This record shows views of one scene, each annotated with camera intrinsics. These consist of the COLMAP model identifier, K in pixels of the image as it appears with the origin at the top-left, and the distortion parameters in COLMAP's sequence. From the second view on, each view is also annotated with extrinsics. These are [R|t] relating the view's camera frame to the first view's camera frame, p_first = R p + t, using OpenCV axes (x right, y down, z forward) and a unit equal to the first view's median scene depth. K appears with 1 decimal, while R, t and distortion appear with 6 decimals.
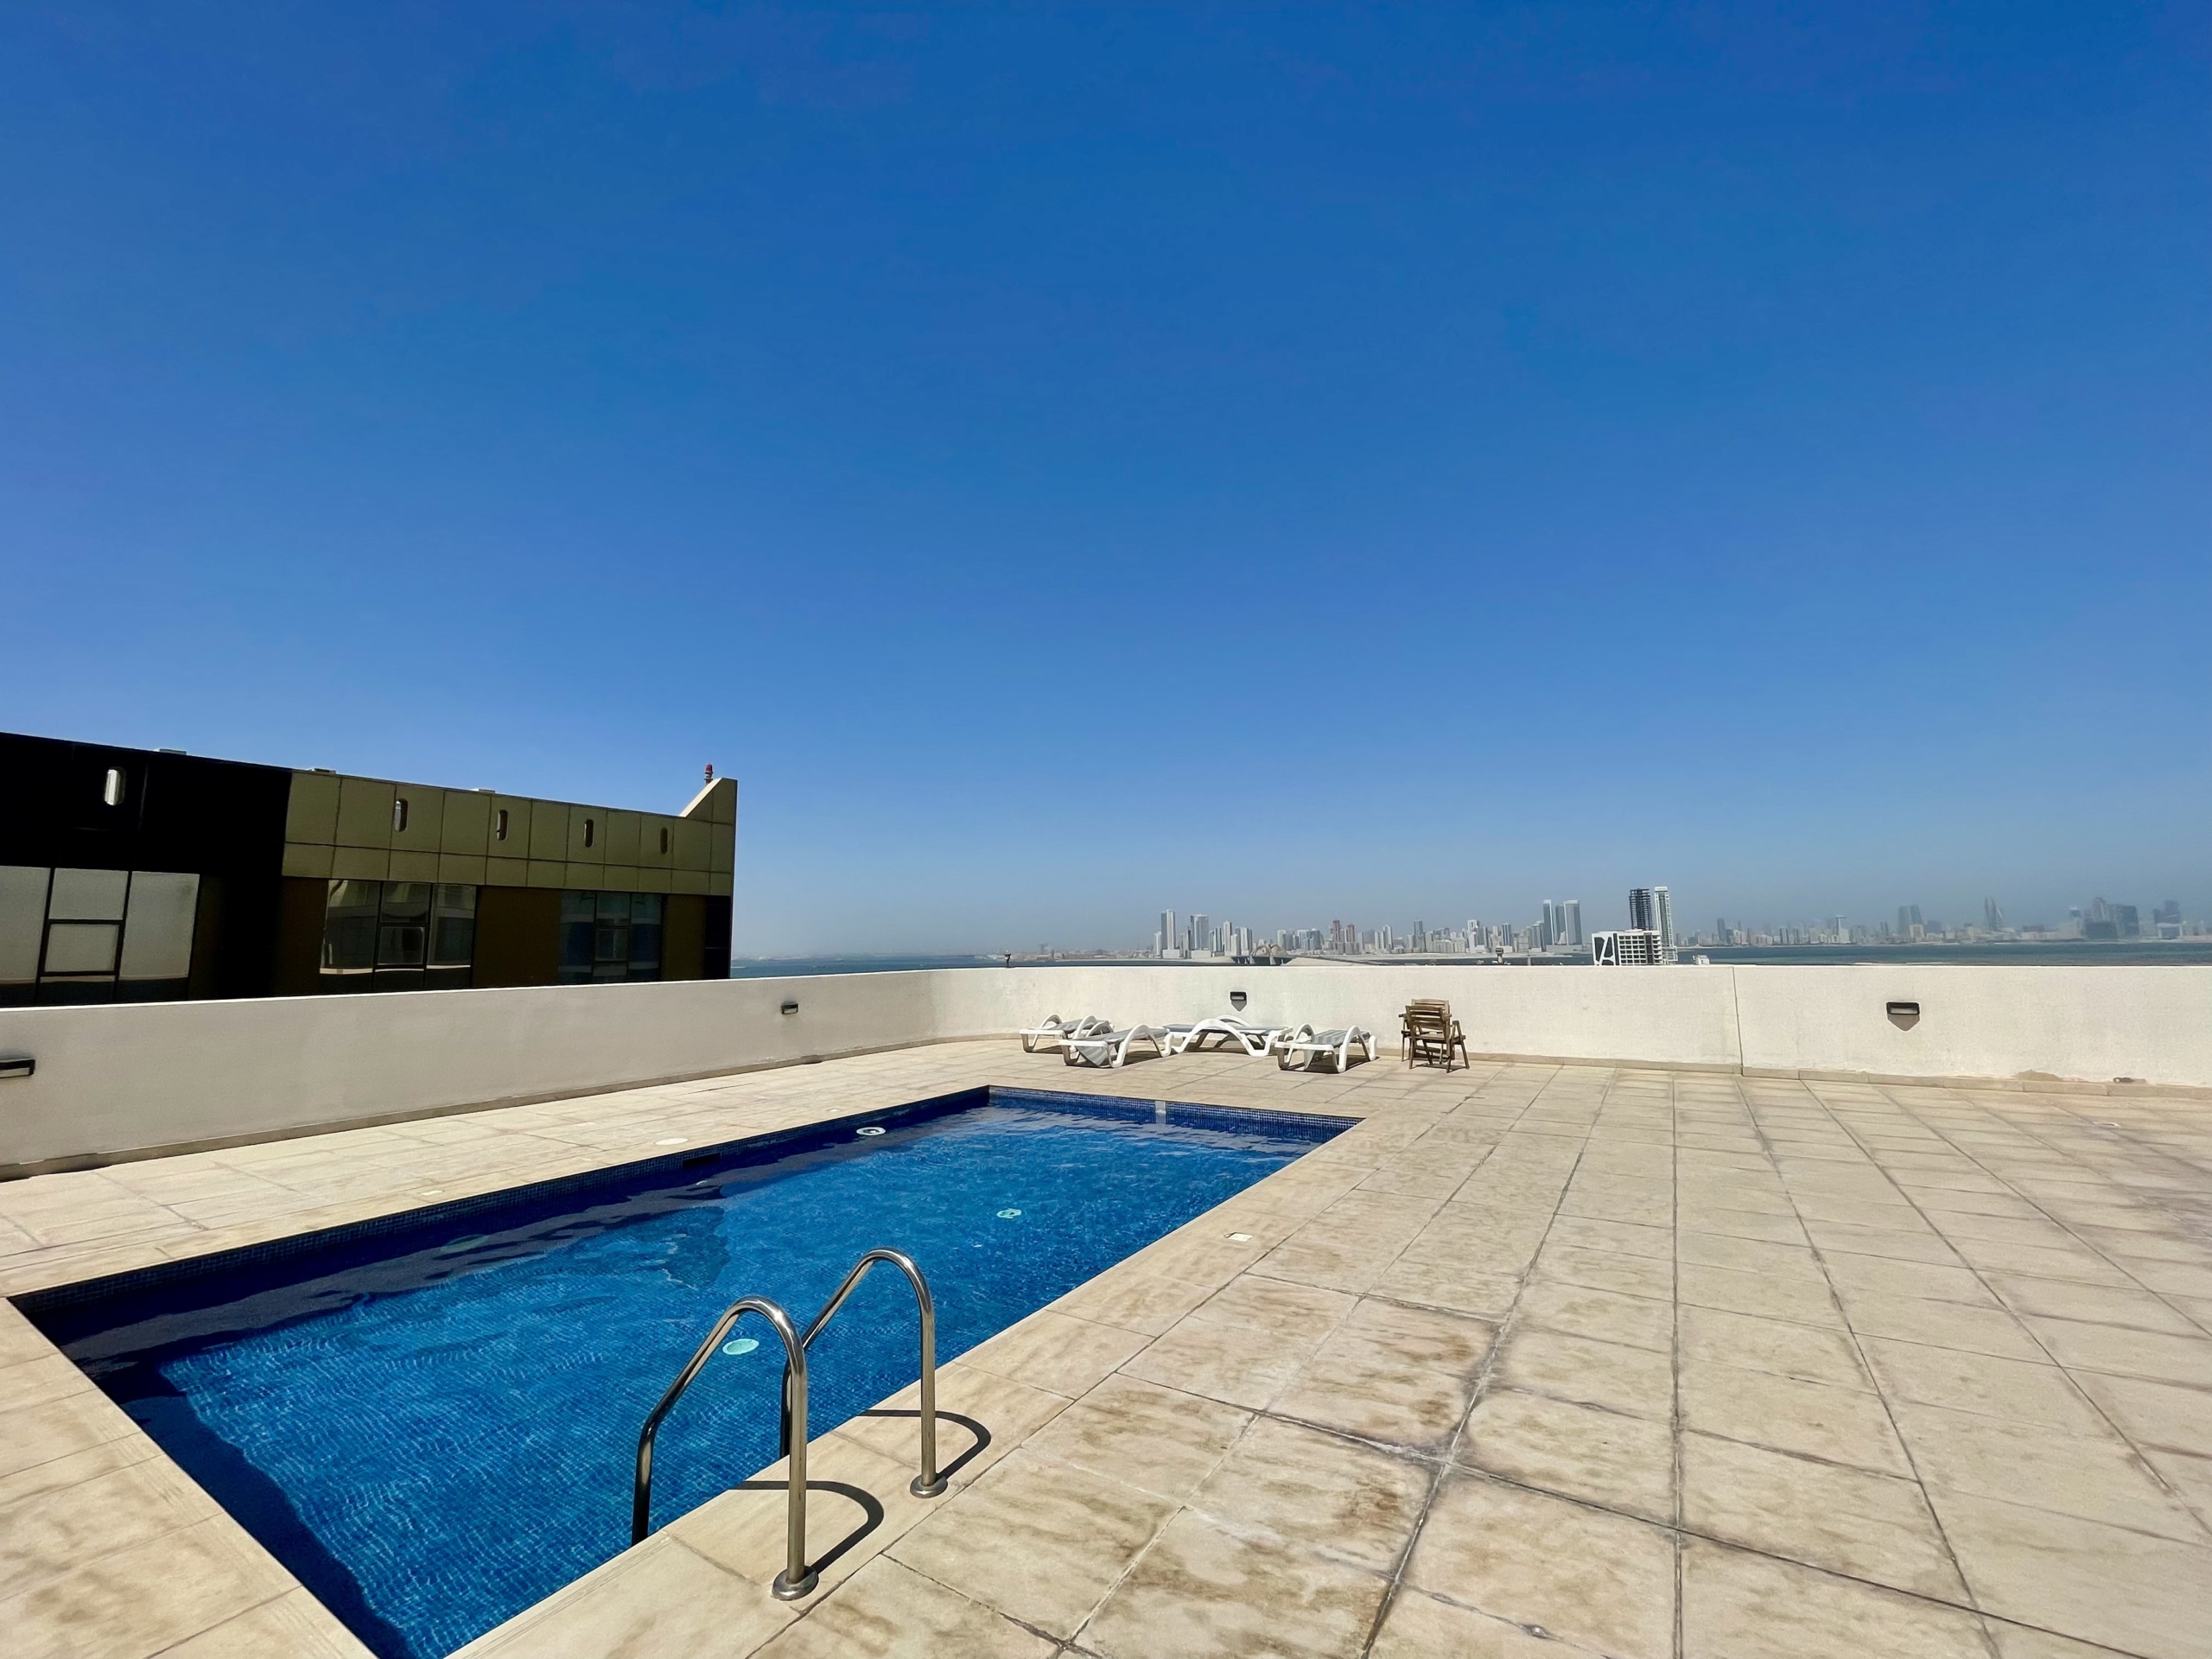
lens RADIAL K [[896.9, 0, 1096.3], [0, 896.9, 828.1], [0, 0, 1]] dist [-0.000675, 0.000305]
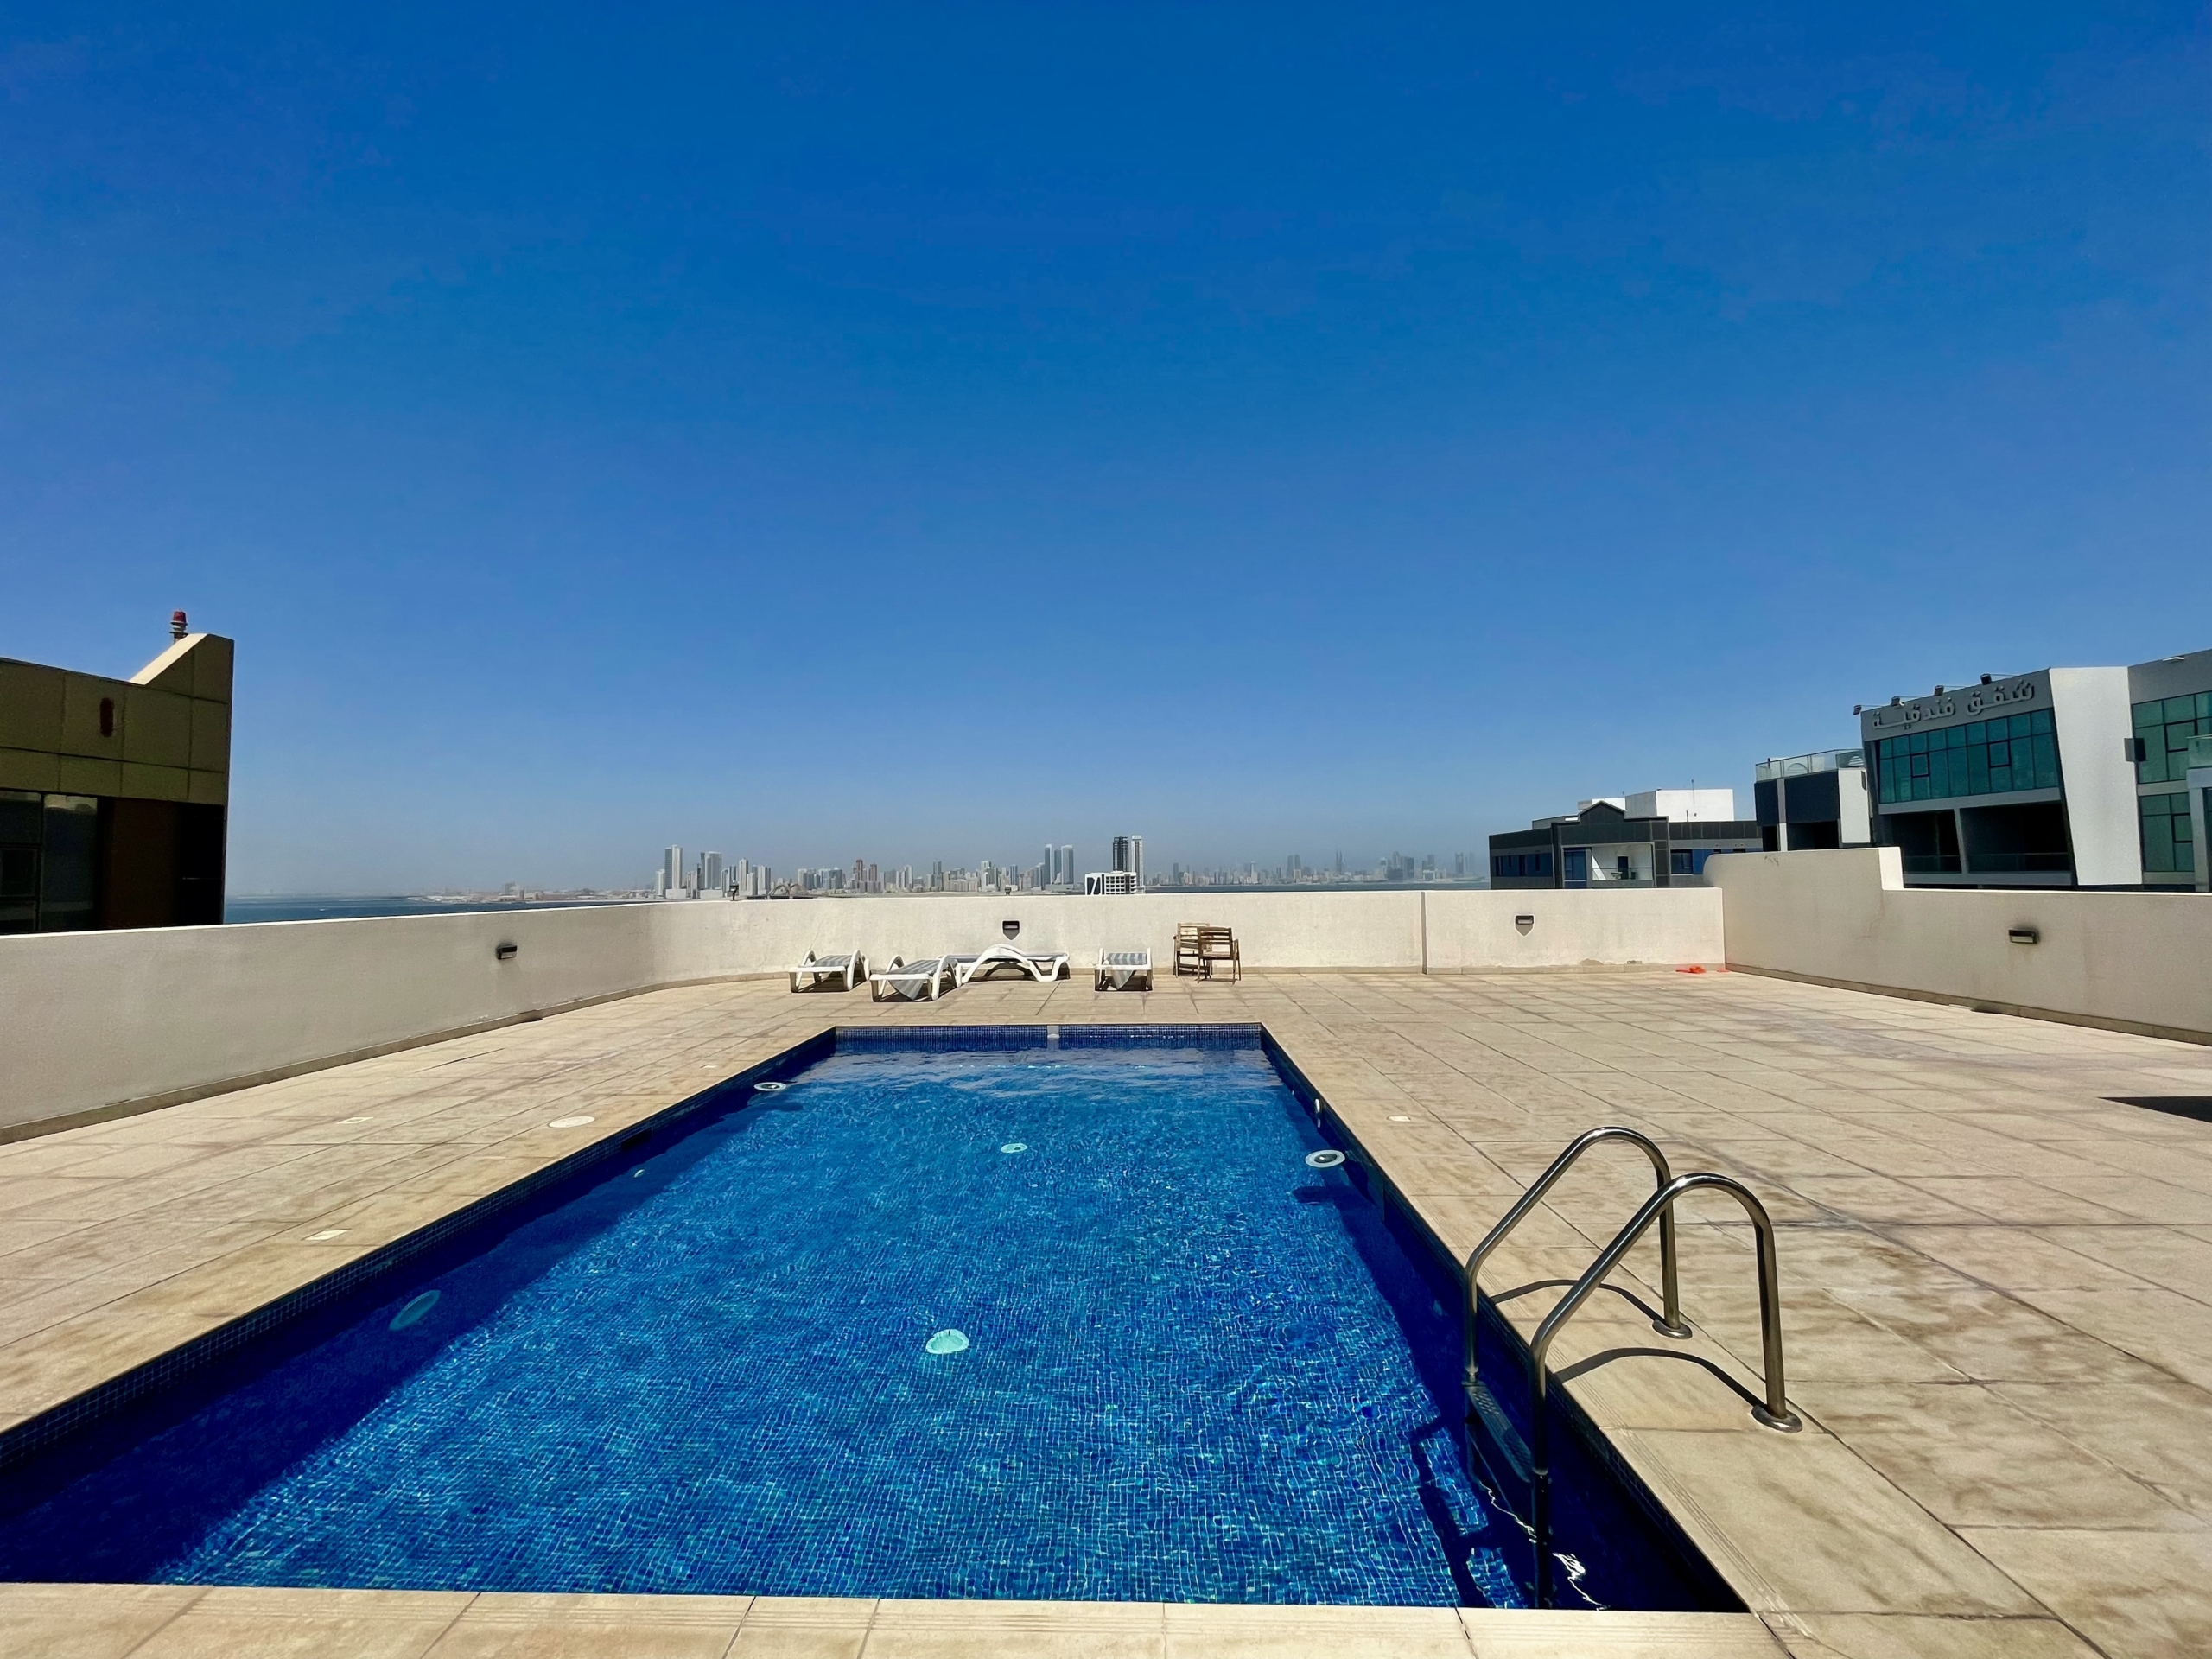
lens RADIAL K [[896.9, 0, 1100.9], [0, 896.9, 830.7], [0, 0, 1]] dist [-0.000675, 0.000305]
pose [[0.866076, 0.030434, 0.498985, -0.381254], [-0.065267, 0.996486, 0.052505, 0.032046], [-0.495634, -0.078040, 0.865018, 0.125285]]
